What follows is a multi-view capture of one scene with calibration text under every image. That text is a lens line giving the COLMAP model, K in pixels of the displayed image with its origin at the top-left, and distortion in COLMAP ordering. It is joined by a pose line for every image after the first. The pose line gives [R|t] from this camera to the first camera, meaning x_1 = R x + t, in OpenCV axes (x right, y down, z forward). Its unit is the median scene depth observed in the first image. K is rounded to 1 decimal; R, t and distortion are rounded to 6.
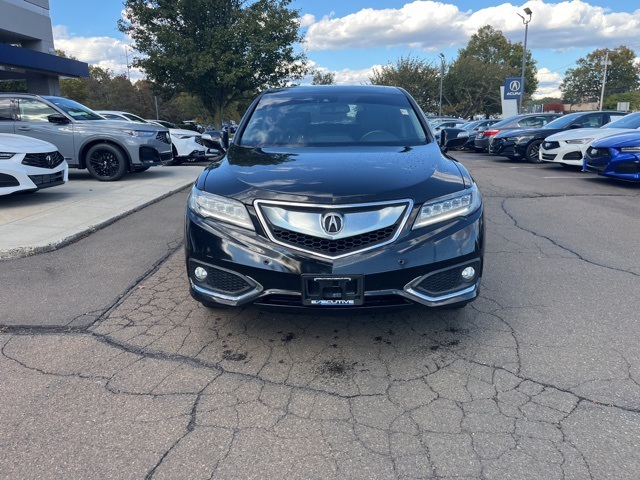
lens RADIAL K [[485.2, 0, 318.8], [0, 485.2, 243.0], [0, 0, 1]] dist [0.082750, -0.108011]
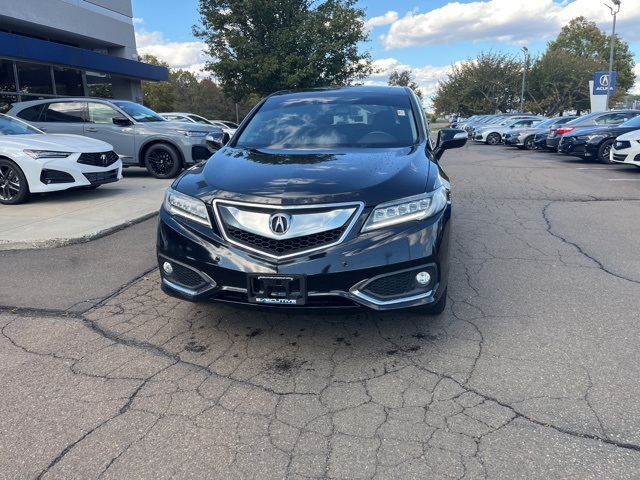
lens RADIAL K [[485.2, 0, 317.4], [0, 485.2, 241.0], [0, 0, 1]] dist [0.082750, -0.108011]
pose [[0.987286, 0.031313, -0.155842, 0.235148], [-0.031520, 0.999502, 0.001144, -0.007143], [0.155800, 0.003783, 0.987781, -0.000548]]
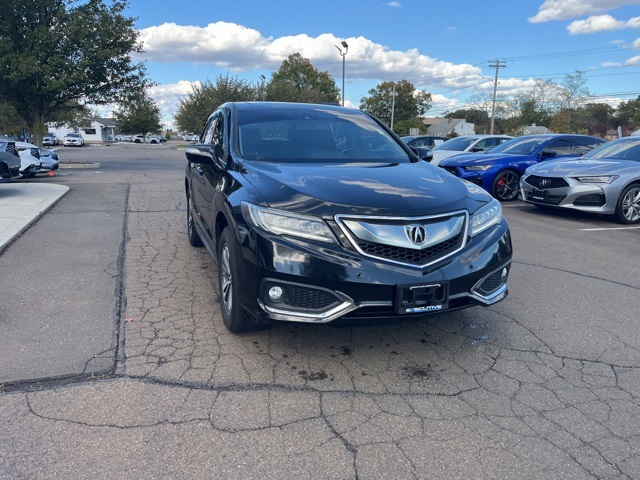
lens RADIAL K [[485.2, 0, 320.1], [0, 485.2, 240.5], [0, 0, 1]] dist [0.082750, -0.108011]
pose [[0.930590, -0.047884, 0.362917, -0.486052], [0.061833, 0.997724, -0.026910, -0.009868], [-0.360802, 0.047482, 0.931433, 0.074614]]
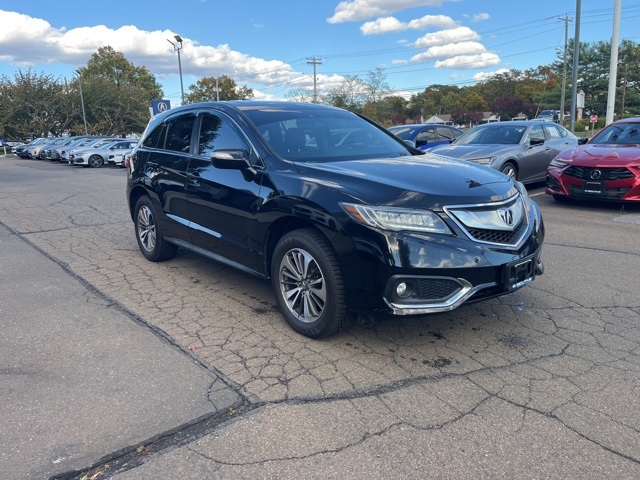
lens RADIAL K [[485.2, 0, 322.2], [0, 485.2, 233.7], [0, 0, 1]] dist [0.082750, -0.108011]
pose [[0.744879, -0.143607, 0.651562, -0.945169], [0.180404, 0.983536, 0.010534, -0.082573], [-0.642347, 0.109698, 0.758523, 0.346622]]
